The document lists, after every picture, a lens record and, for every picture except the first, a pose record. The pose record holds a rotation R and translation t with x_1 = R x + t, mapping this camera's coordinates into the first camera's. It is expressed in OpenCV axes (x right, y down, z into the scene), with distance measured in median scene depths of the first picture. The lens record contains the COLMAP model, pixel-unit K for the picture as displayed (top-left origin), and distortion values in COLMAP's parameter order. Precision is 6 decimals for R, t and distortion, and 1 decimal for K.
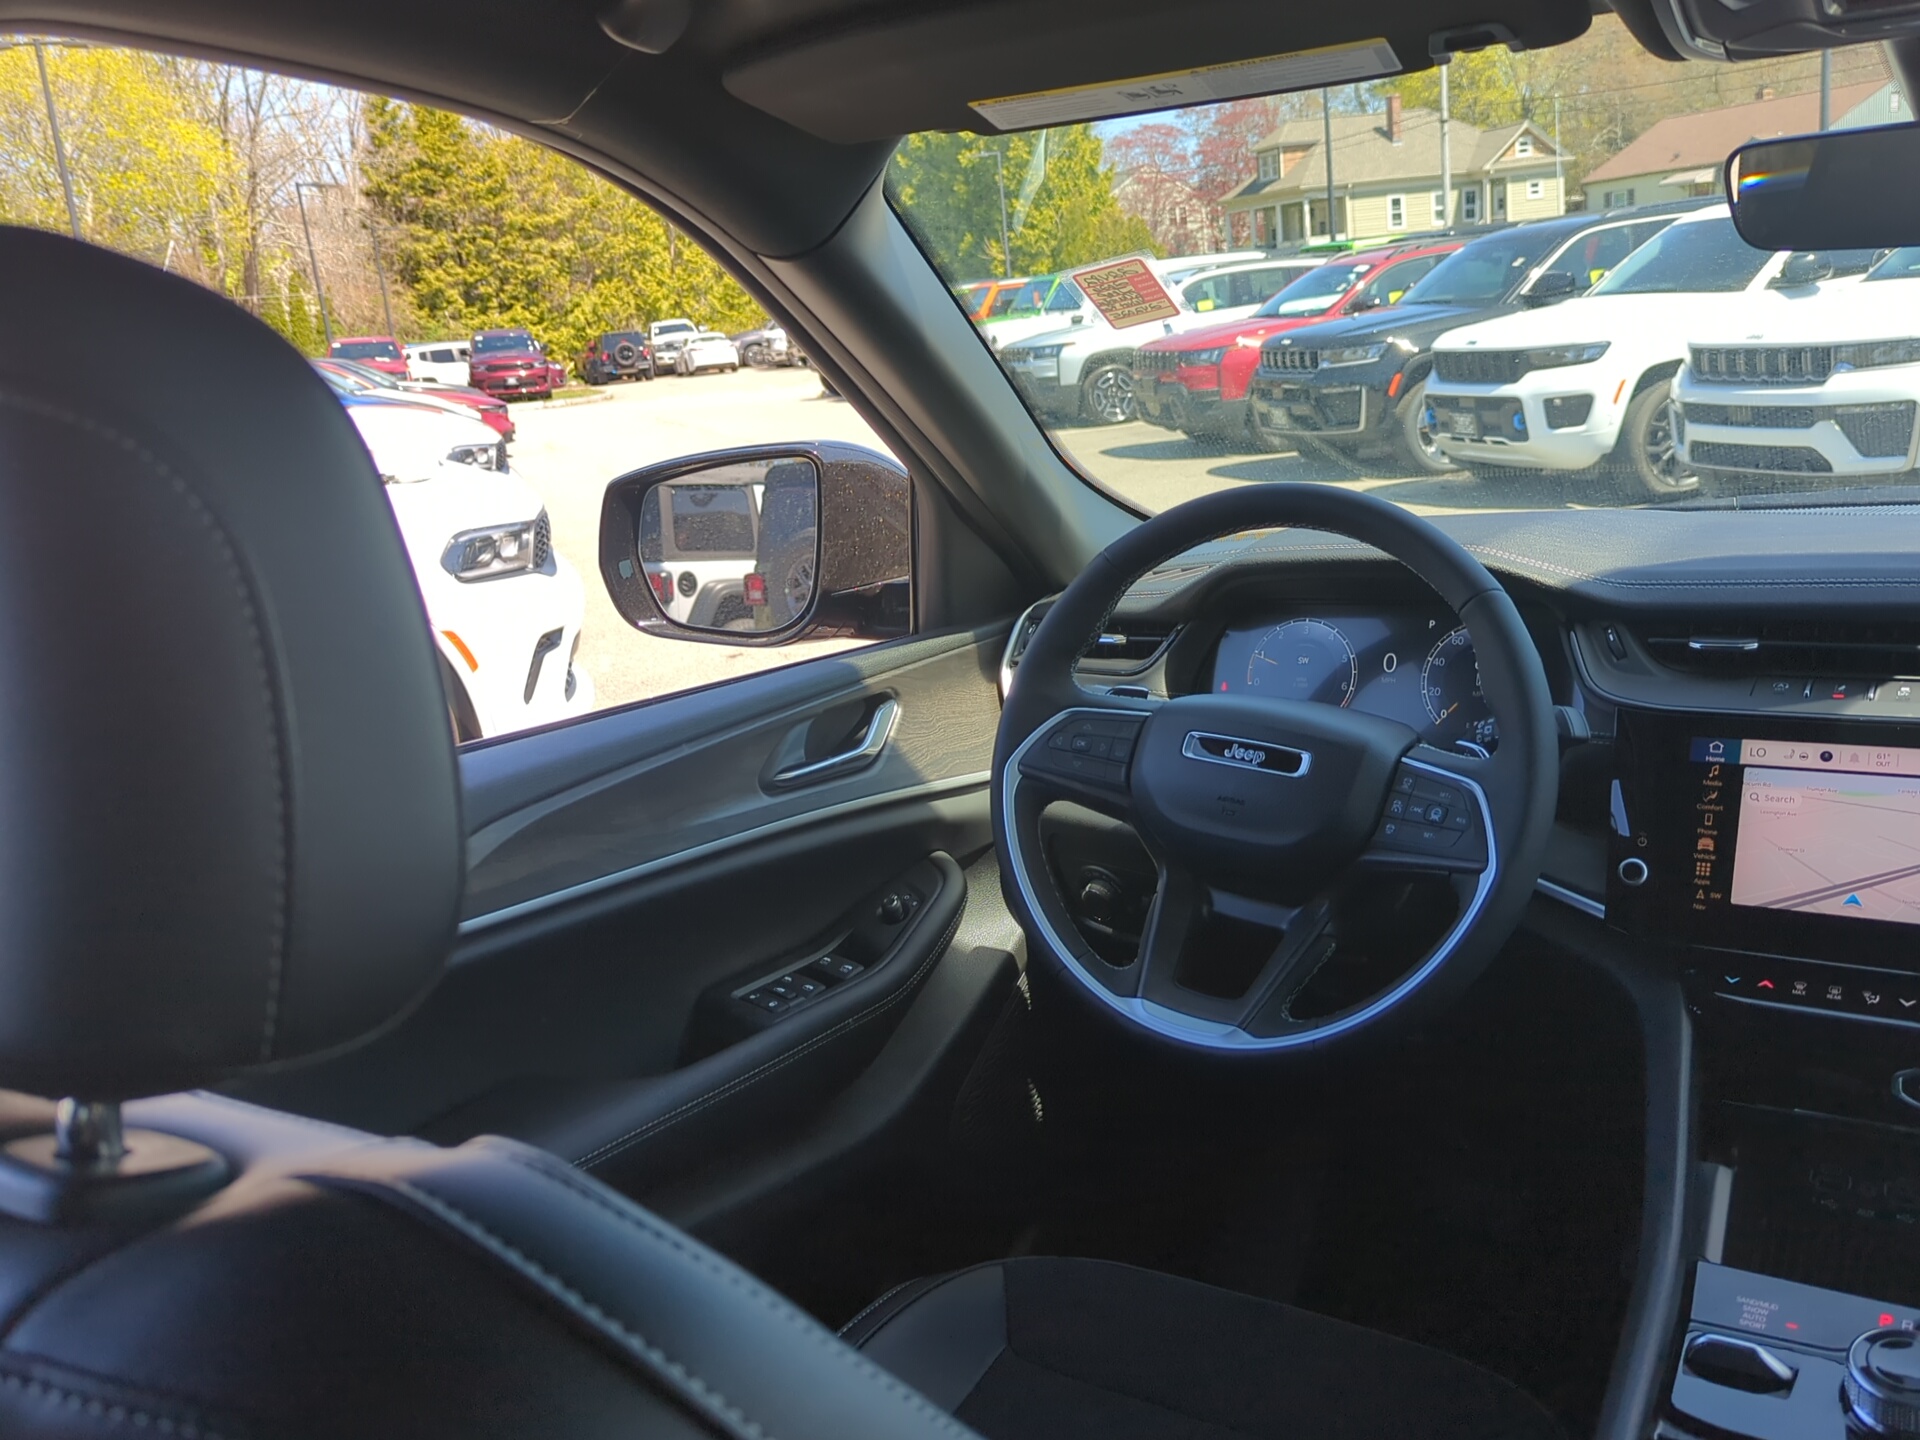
lens RADIAL K [[1666.3, 0, 978.4], [0, 1666.3, 705.2], [0, 0, 1]] dist [0.052968, -0.017501]
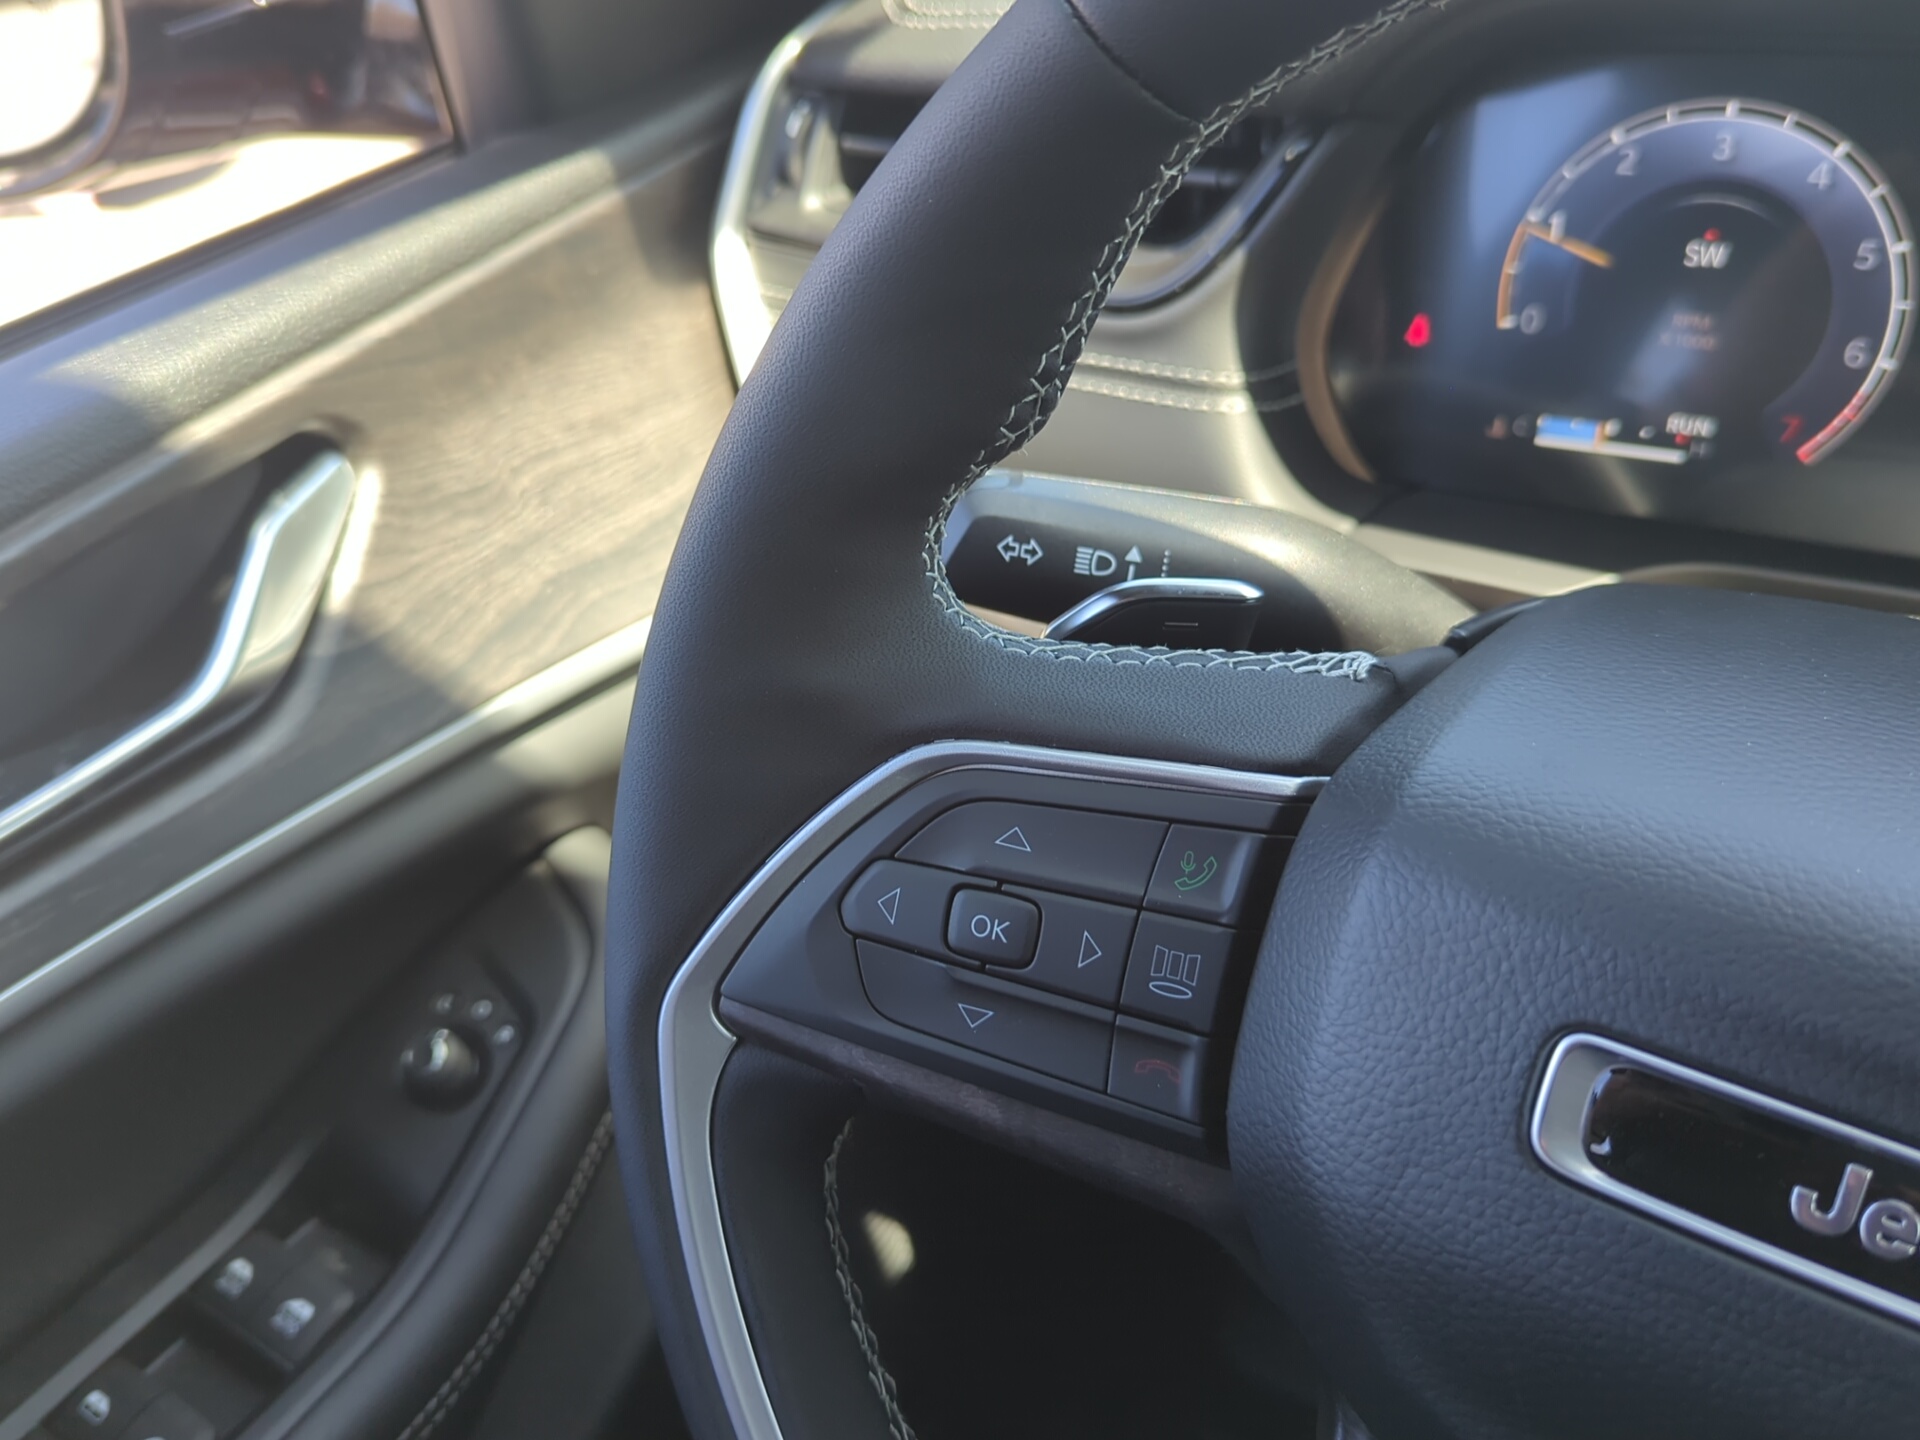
lens RADIAL K [[1761.8, 0, 975.1], [0, 1761.8, 733.6], [0, 0, 1]] dist [0.000443, 0.000000]
pose [[0.995077, -0.076077, 0.063519, 0.049369], [0.045431, 0.919747, 0.389875, -0.093463], [-0.088082, -0.385069, 0.918675, 0.853839]]
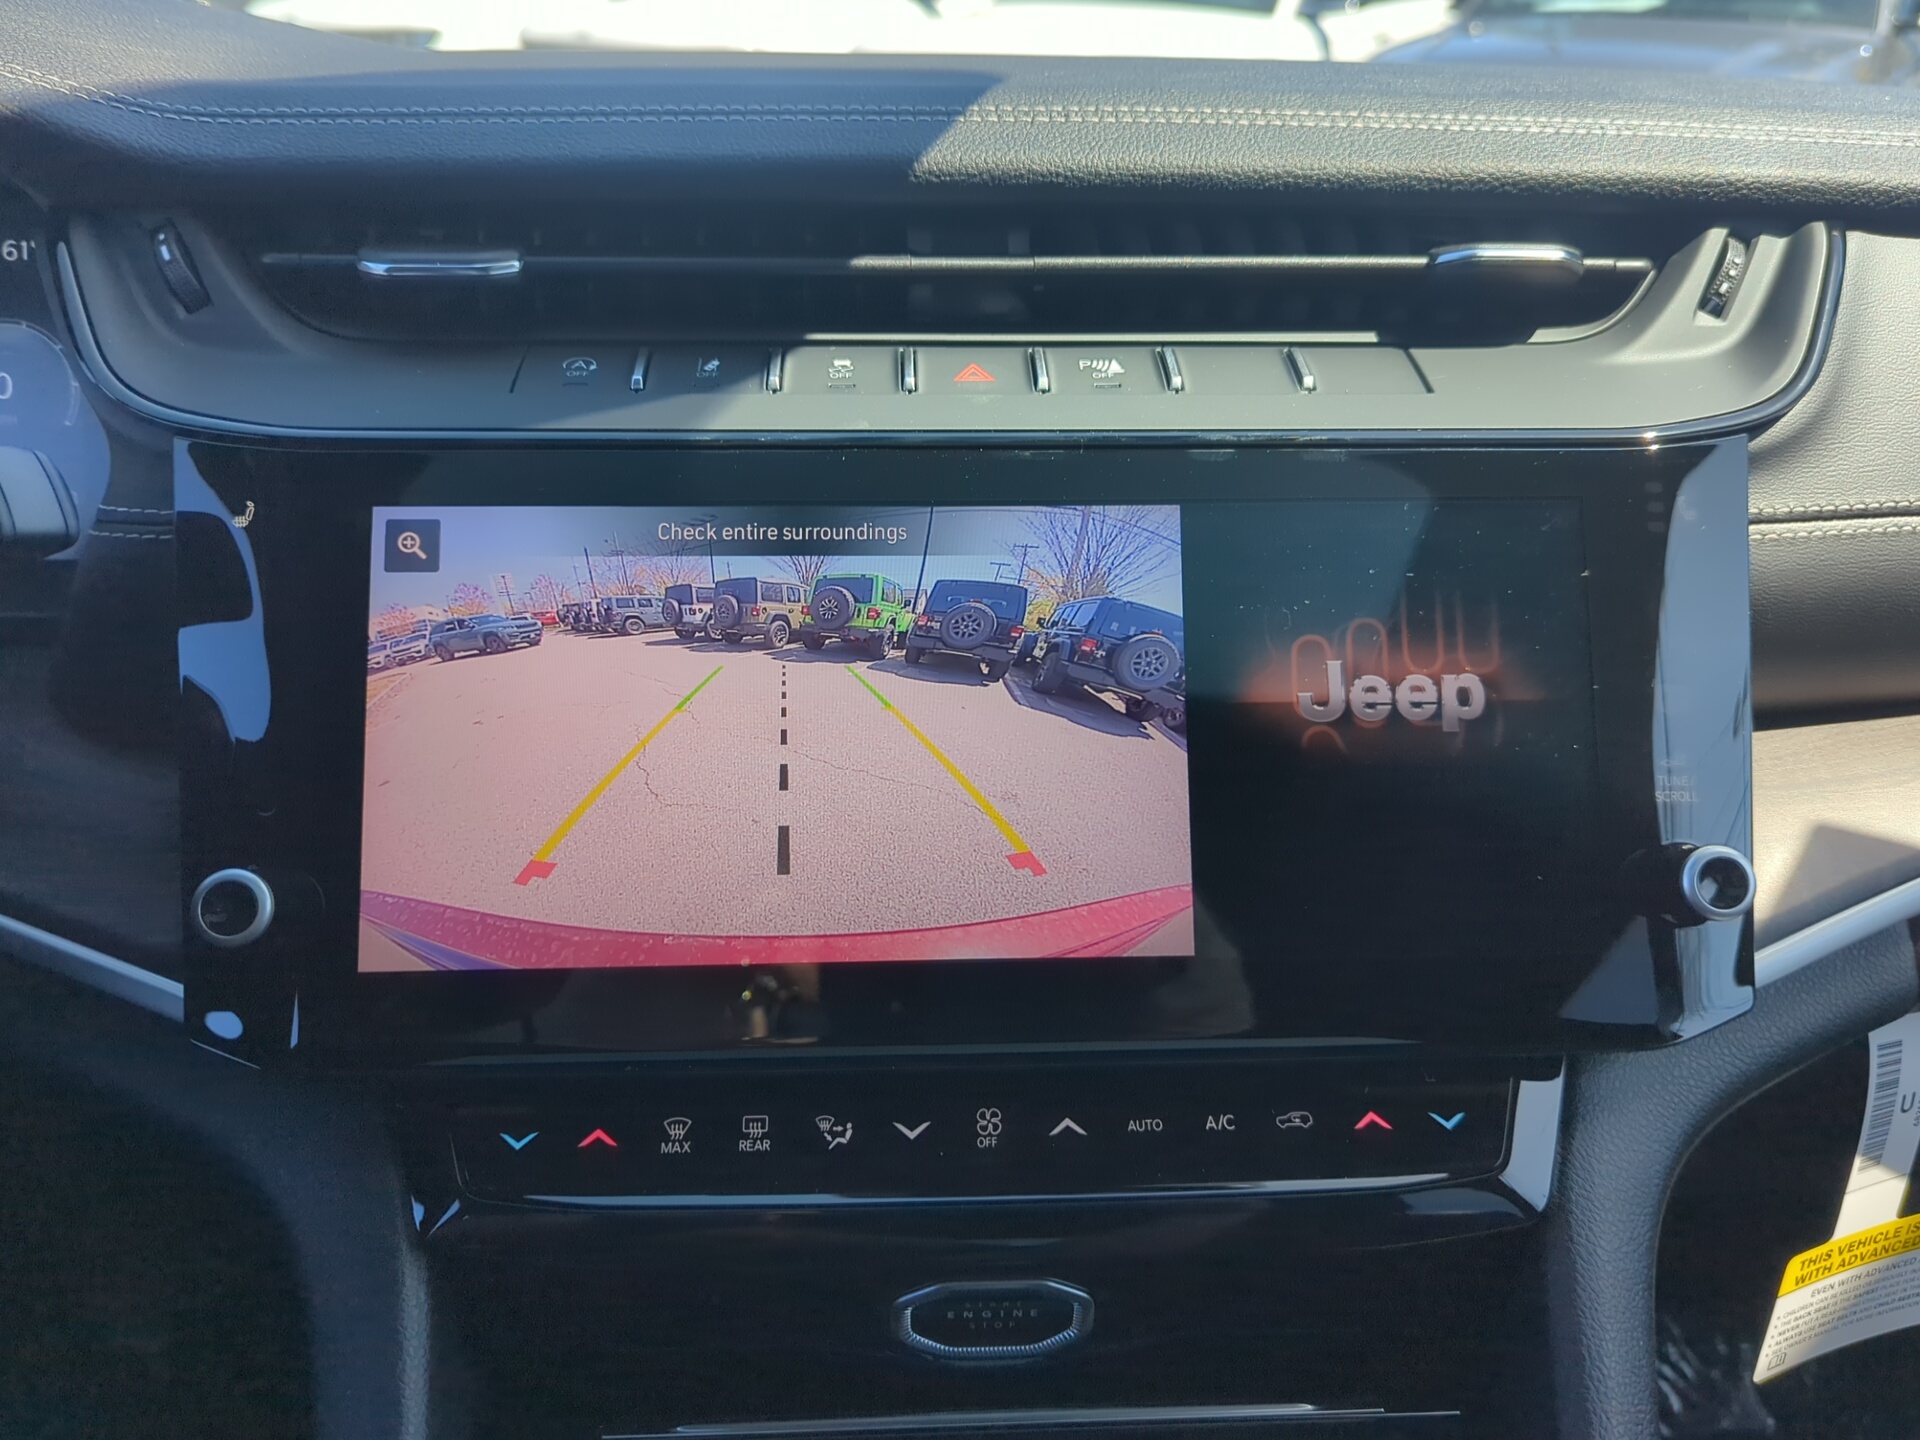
lens RADIAL K [[1666.3, 0, 977.1], [0, 1666.3, 712.5], [0, 0, 1]] dist [0.052968, -0.017501]
pose [[0.791437, -0.147084, 0.593290, 0.293202], [0.046417, 0.982276, 0.181600, 0.002080], [-0.609485, -0.116187, 0.784237, 0.597940]]
